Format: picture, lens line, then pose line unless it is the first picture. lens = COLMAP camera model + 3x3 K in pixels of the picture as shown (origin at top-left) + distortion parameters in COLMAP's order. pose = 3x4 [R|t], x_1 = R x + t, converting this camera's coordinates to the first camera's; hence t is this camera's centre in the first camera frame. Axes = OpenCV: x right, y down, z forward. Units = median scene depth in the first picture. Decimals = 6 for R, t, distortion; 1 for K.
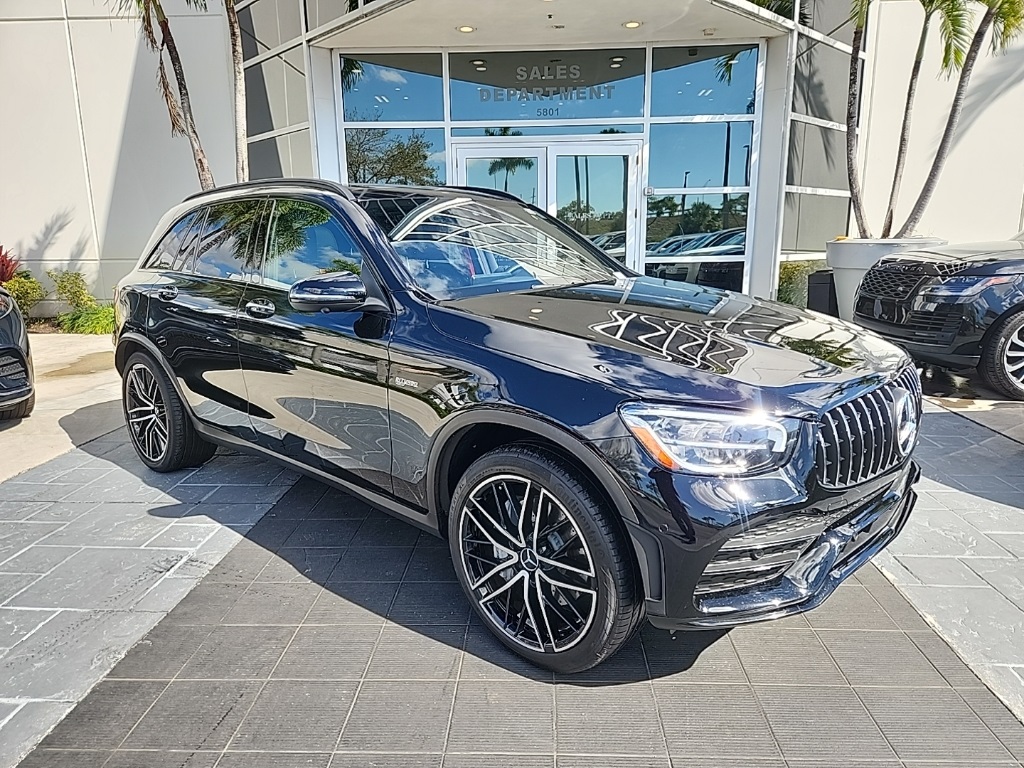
lens RADIAL K [[686.2, 0, 517.9], [0, 686.2, 379.8], [0, 0, 1]] dist [0.067799, -0.058035]
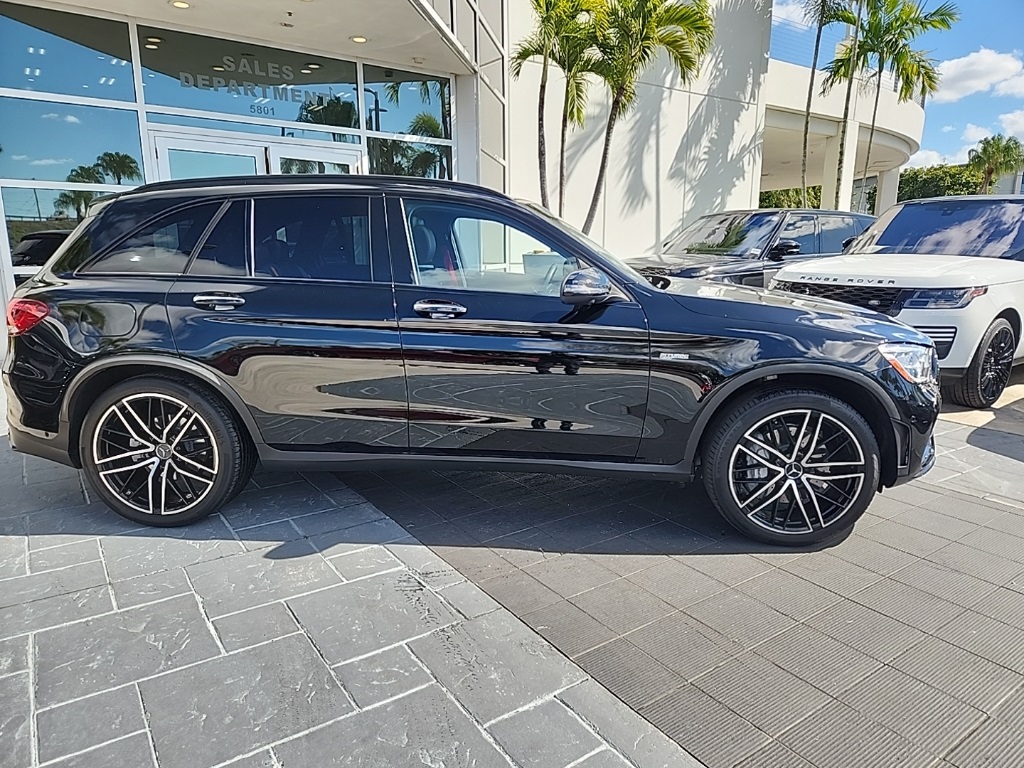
lens RADIAL K [[681.7, 0, 539.7], [0, 681.7, 383.2], [0, 0, 1]] dist [0.072407, -0.052972]
pose [[0.783003, -0.104167, 0.613233, -0.829788], [0.111752, 0.993395, 0.026054, -0.005928], [-0.611897, 0.048130, 0.789472, 0.139651]]
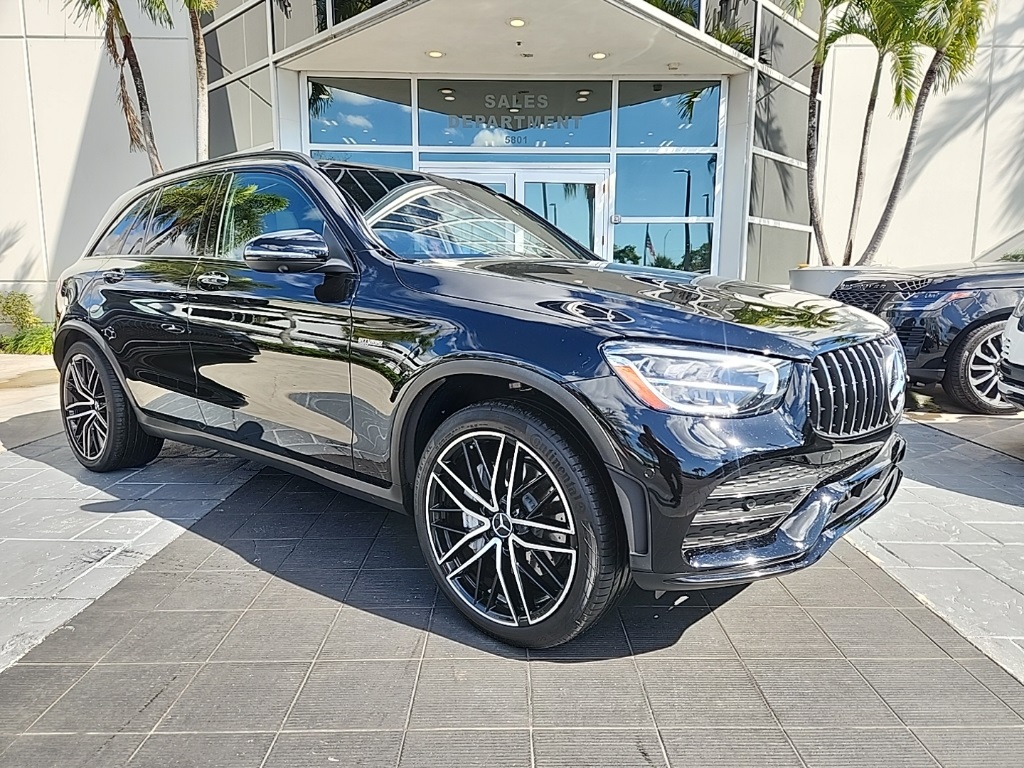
lens RADIAL K [[688.3, 0, 518.1], [0, 688.3, 382.9], [0, 0, 1]] dist [0.072924, -0.063034]
pose [[0.998628, 0.008997, 0.051580, -0.007691], [-0.005787, 0.998056, -0.062051, 0.086949], [-0.052038, 0.061668, 0.996739, 0.046084]]
